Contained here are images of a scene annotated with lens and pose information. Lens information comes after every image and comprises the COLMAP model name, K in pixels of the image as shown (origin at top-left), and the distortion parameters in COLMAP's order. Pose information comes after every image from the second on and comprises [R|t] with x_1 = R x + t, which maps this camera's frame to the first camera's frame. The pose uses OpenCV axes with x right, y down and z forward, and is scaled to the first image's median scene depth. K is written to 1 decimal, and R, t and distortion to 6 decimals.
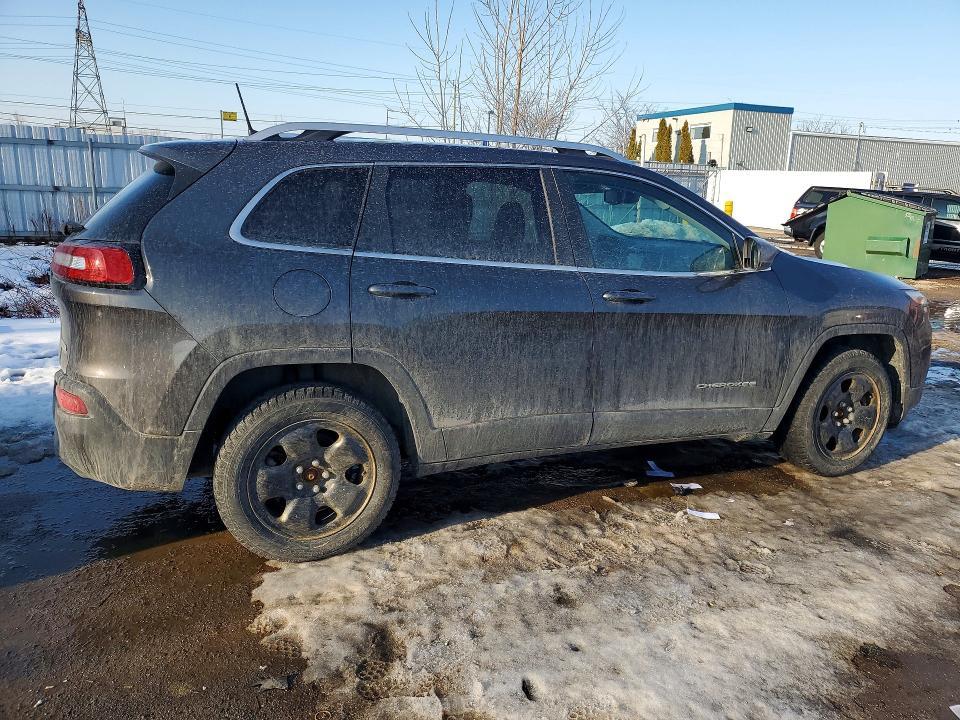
lens RADIAL K [[734.8, 0, 480.0], [0, 734.8, 360.0], [0, 0, 1]] dist [0.010778, 0.006935]
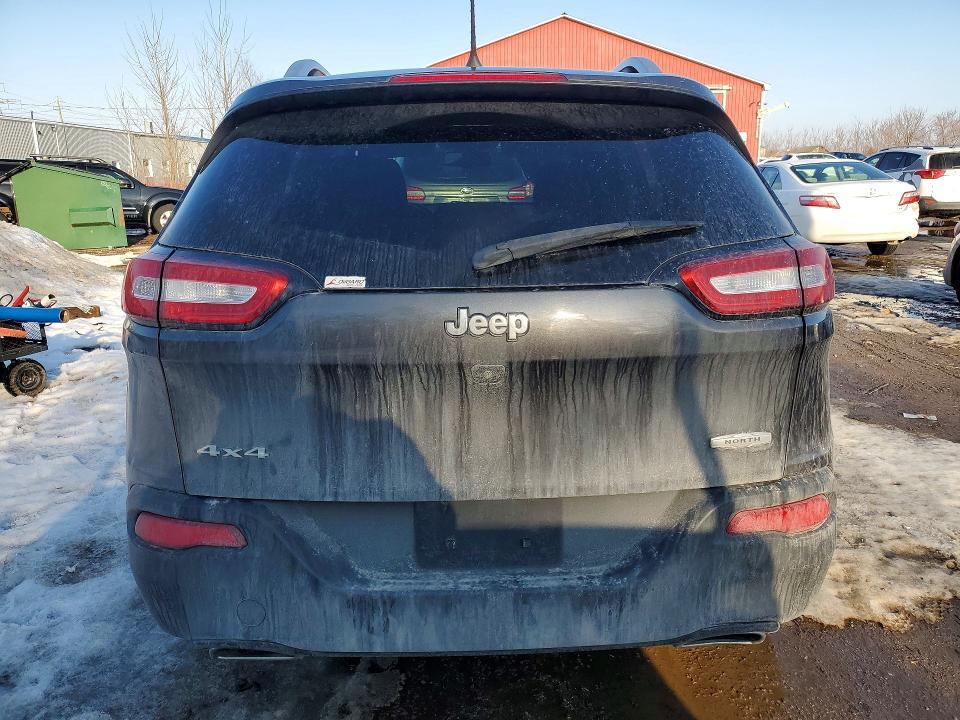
lens RADIAL K [[734.8, 0, 480.0], [0, 734.8, 360.0], [0, 0, 1]] dist [0.010778, 0.006935]
pose [[0.350658, -0.264919, 0.898252, -1.243600], [0.232965, 0.953680, 0.190322, -0.251420], [-0.907065, 0.142524, 0.396132, 1.077959]]
